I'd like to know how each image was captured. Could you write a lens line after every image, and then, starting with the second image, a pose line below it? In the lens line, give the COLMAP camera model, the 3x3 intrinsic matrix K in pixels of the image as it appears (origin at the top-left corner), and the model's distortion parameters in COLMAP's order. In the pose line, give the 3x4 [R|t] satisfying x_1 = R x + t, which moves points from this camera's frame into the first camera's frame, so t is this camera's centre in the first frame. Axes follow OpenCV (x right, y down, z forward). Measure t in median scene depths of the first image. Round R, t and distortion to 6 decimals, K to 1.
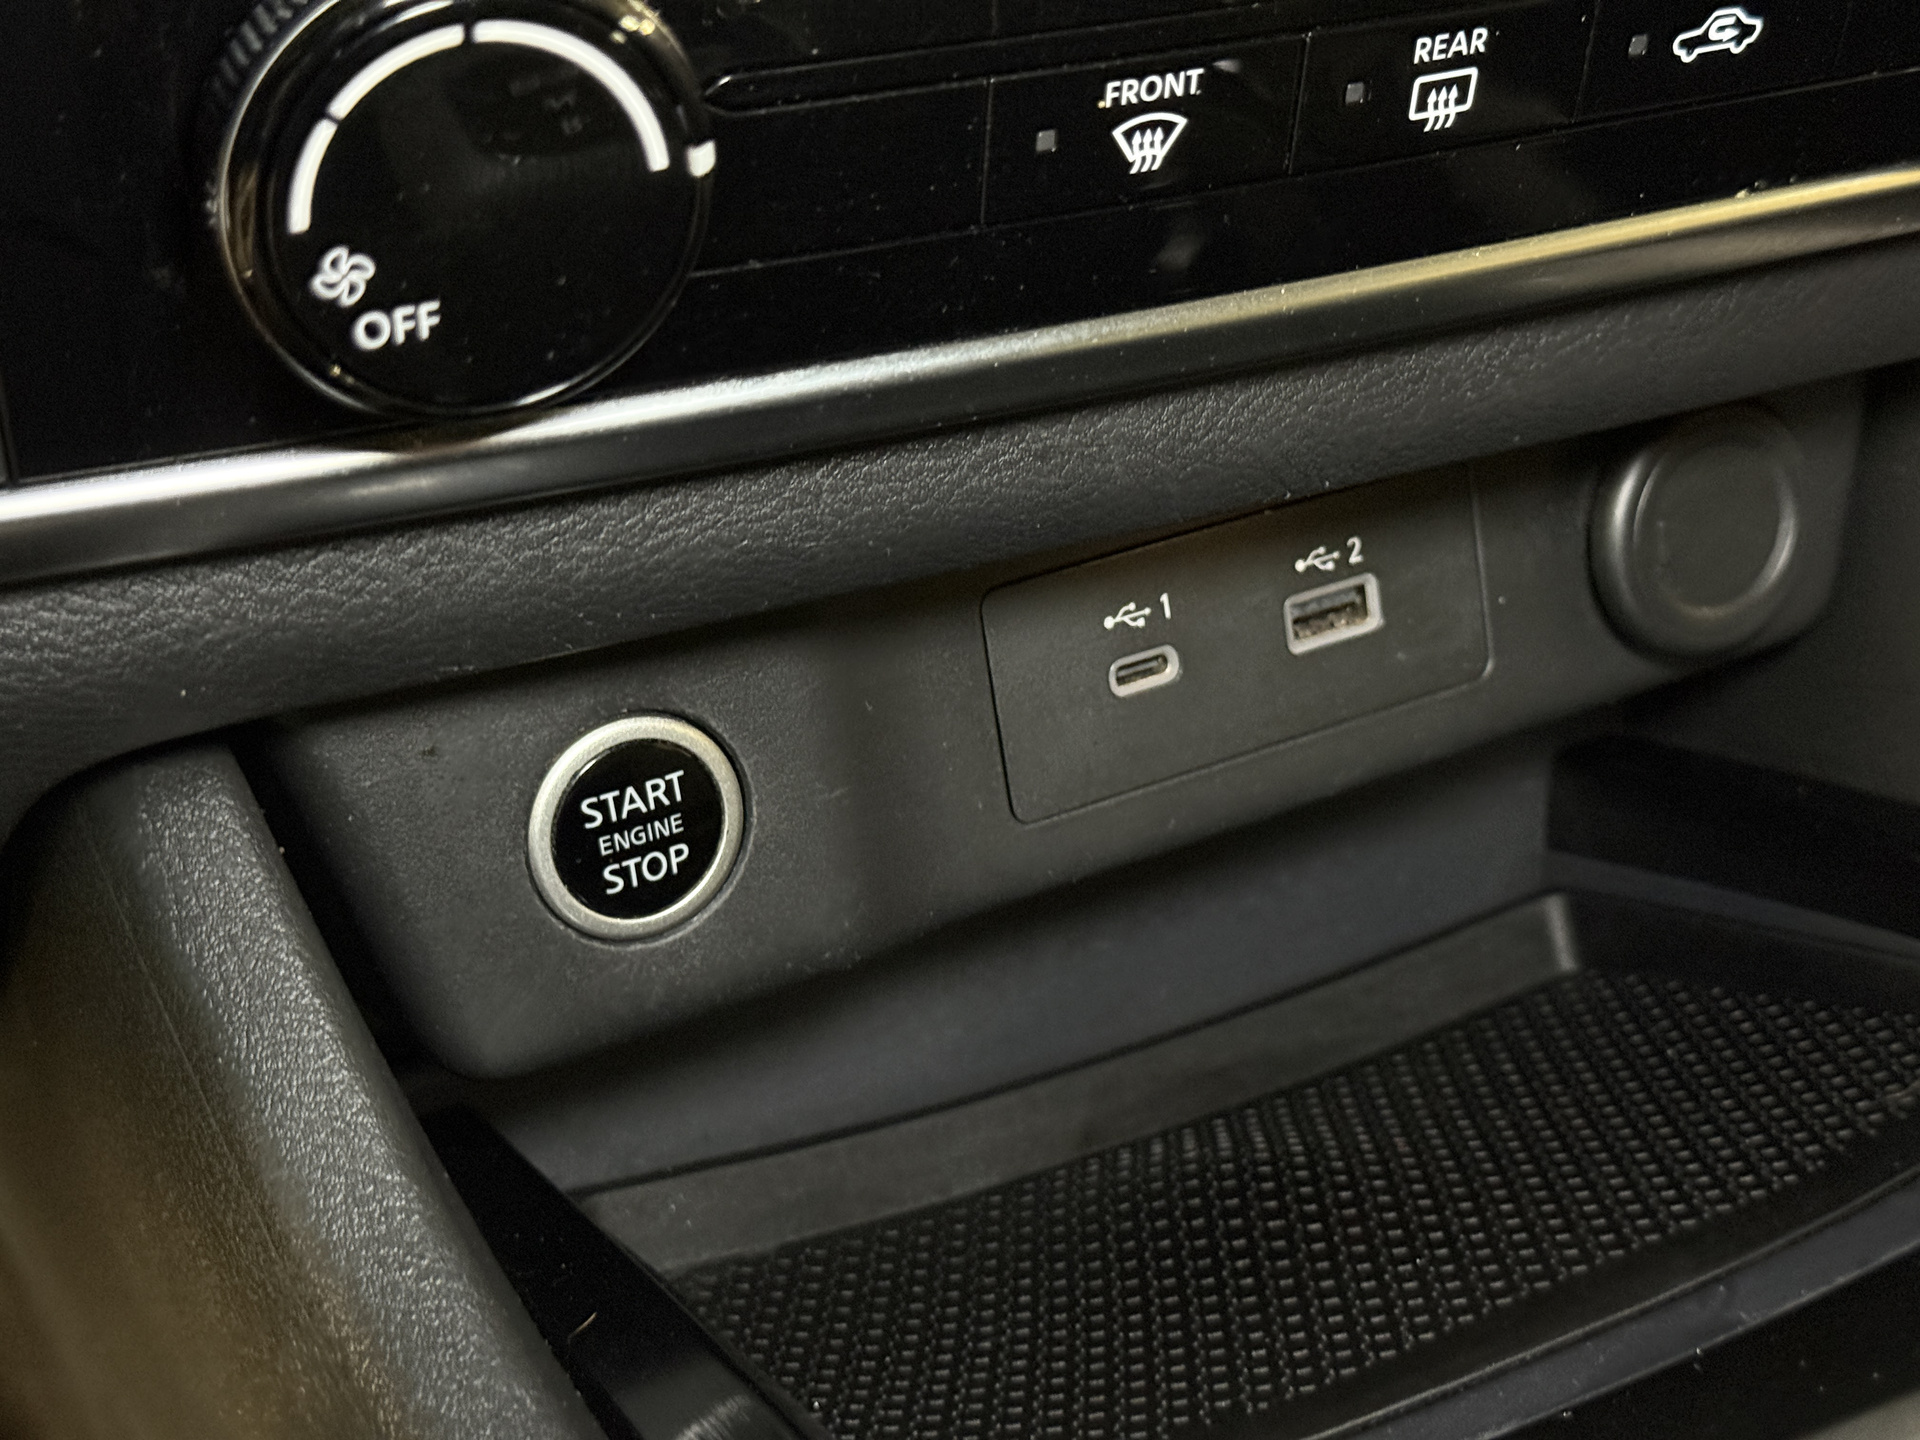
lens RADIAL K [[2760.6, 0, 960.0], [0, 2760.6, 720.0], [0, 0, 1]] dist [0.135487, -0.064939]
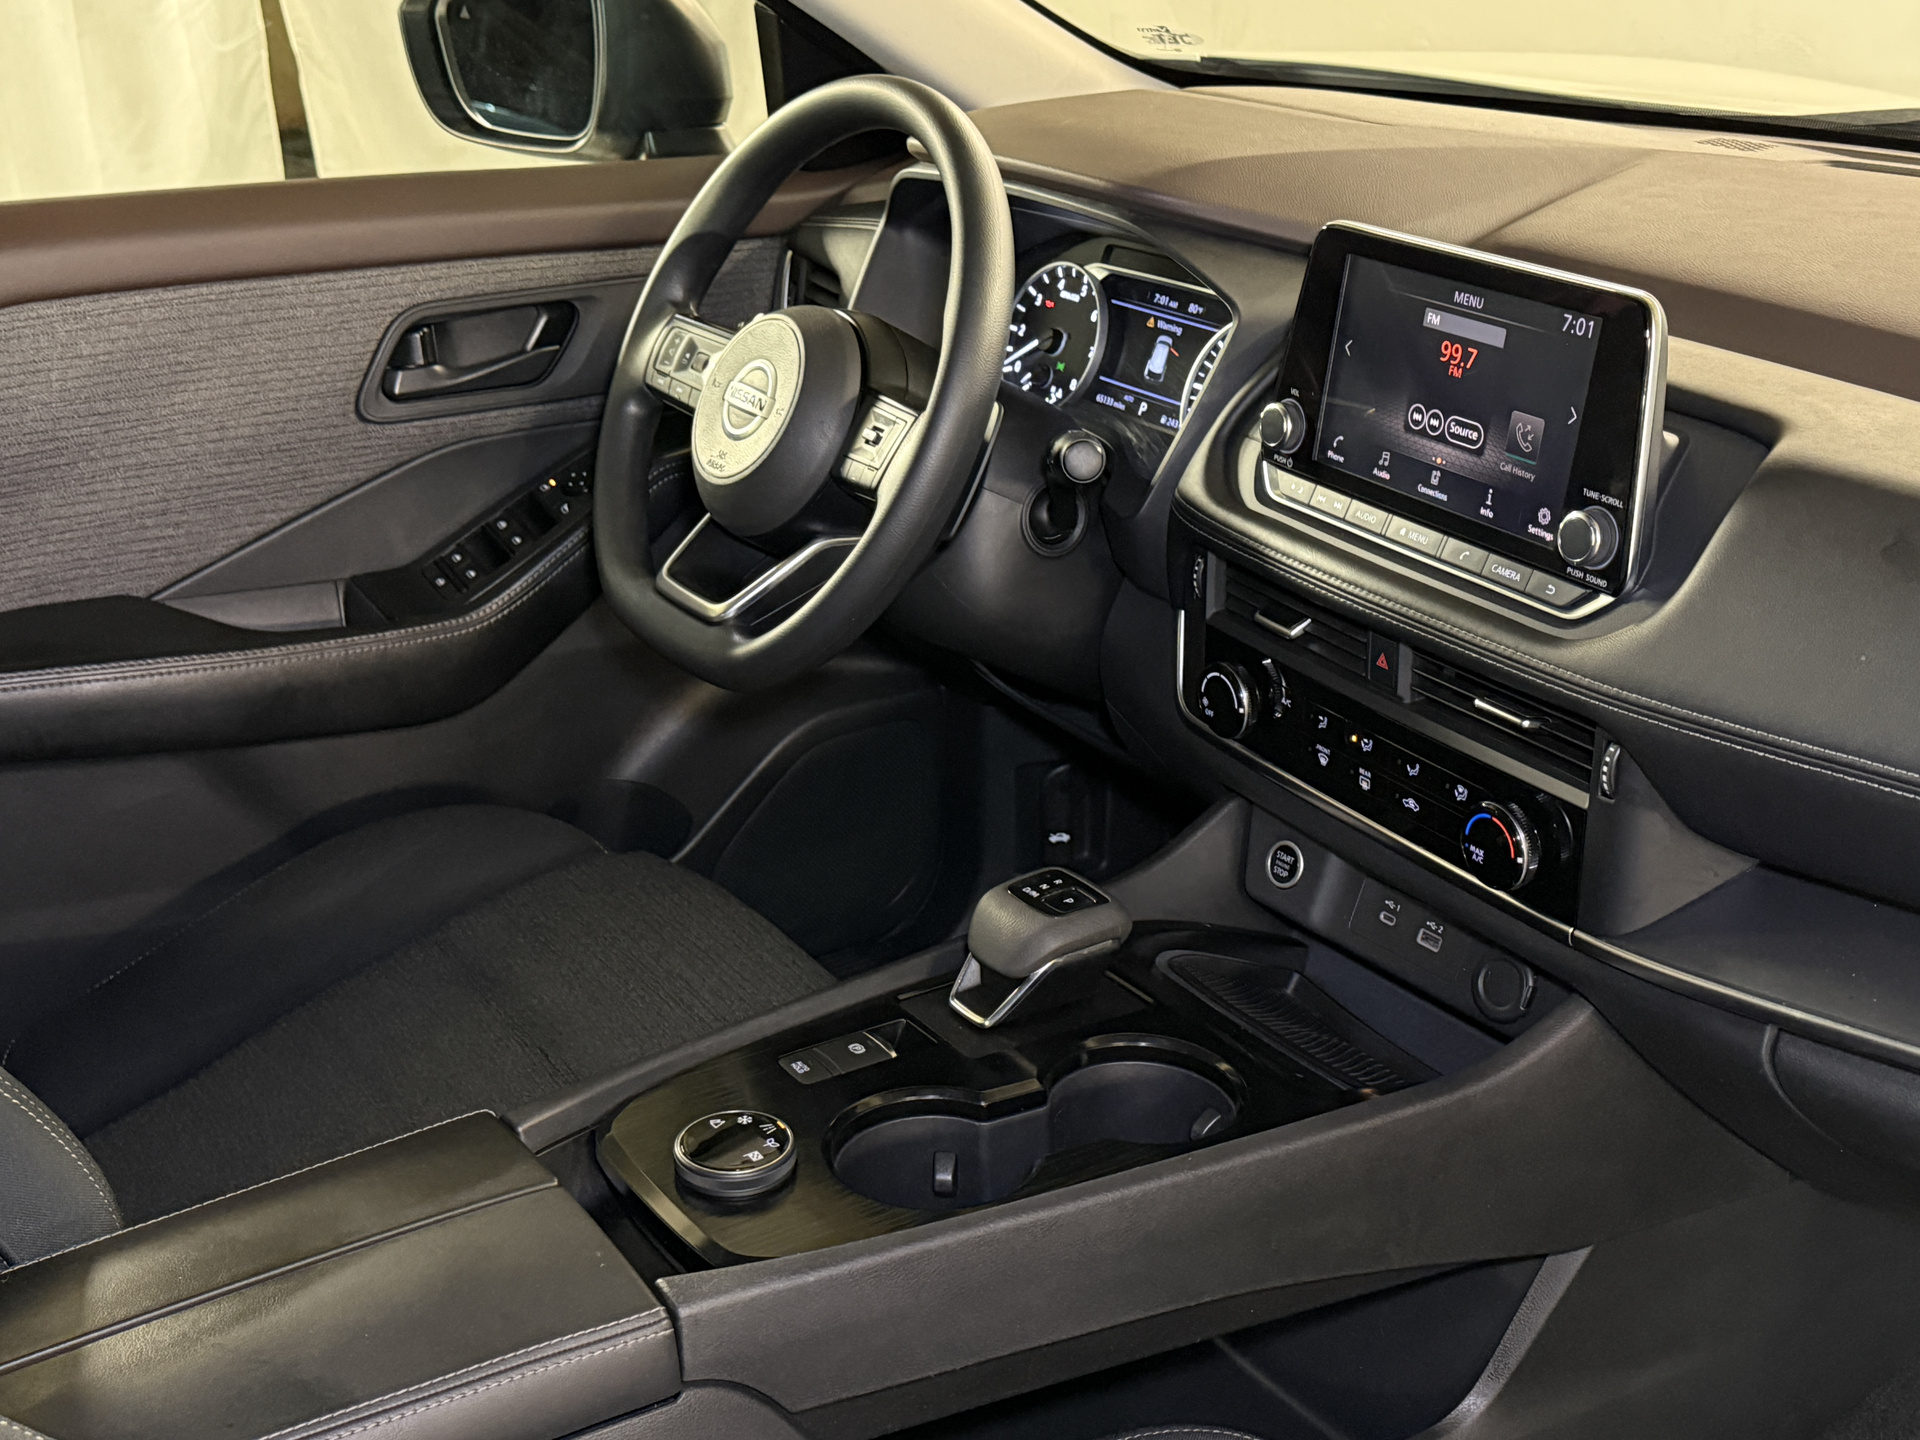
lens RADIAL K [[2268.7, 0, 960.0], [0, 2268.7, 720.0], [0, 0, 1]] dist [0.145193, -0.018456]
pose [[0.086436, 0.336129, -0.937841, 3.445687], [-0.575183, 0.785462, 0.228503, -0.734066], [0.813445, 0.519680, 0.261228, -0.614055]]
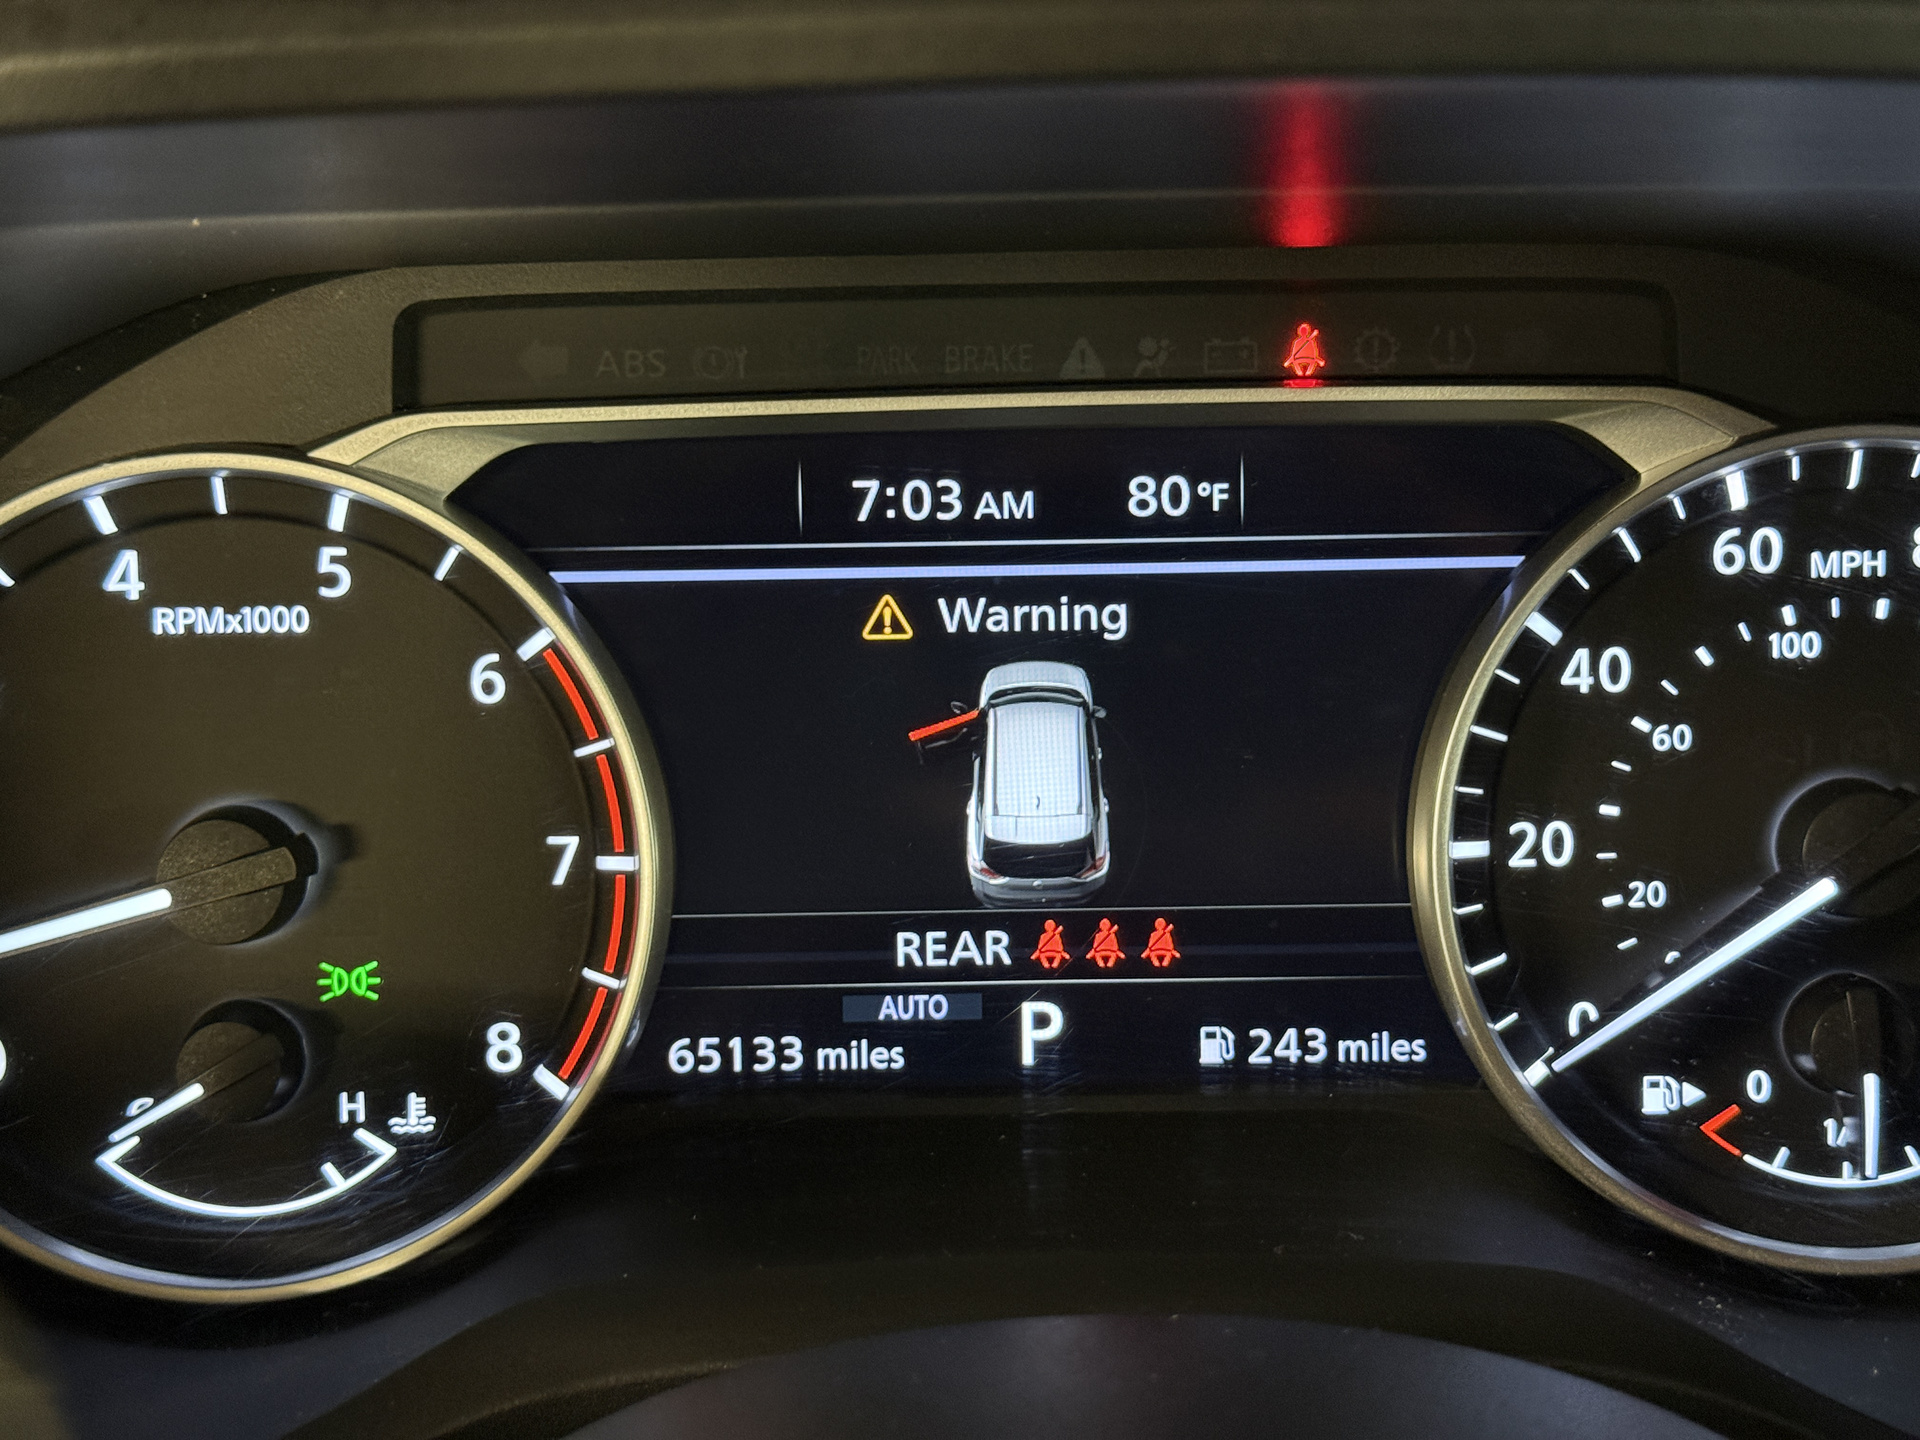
lens RADIAL K [[2731.8, 0, 960.0], [0, 2731.8, 720.0], [0, 0, 1]] dist [0.149955, -0.059600]
pose [[0.878476, 0.144398, -0.455443, -0.612878], [-0.232254, 0.962093, -0.142949, -0.341534], [0.417537, 0.231356, 0.878713, -0.460454]]
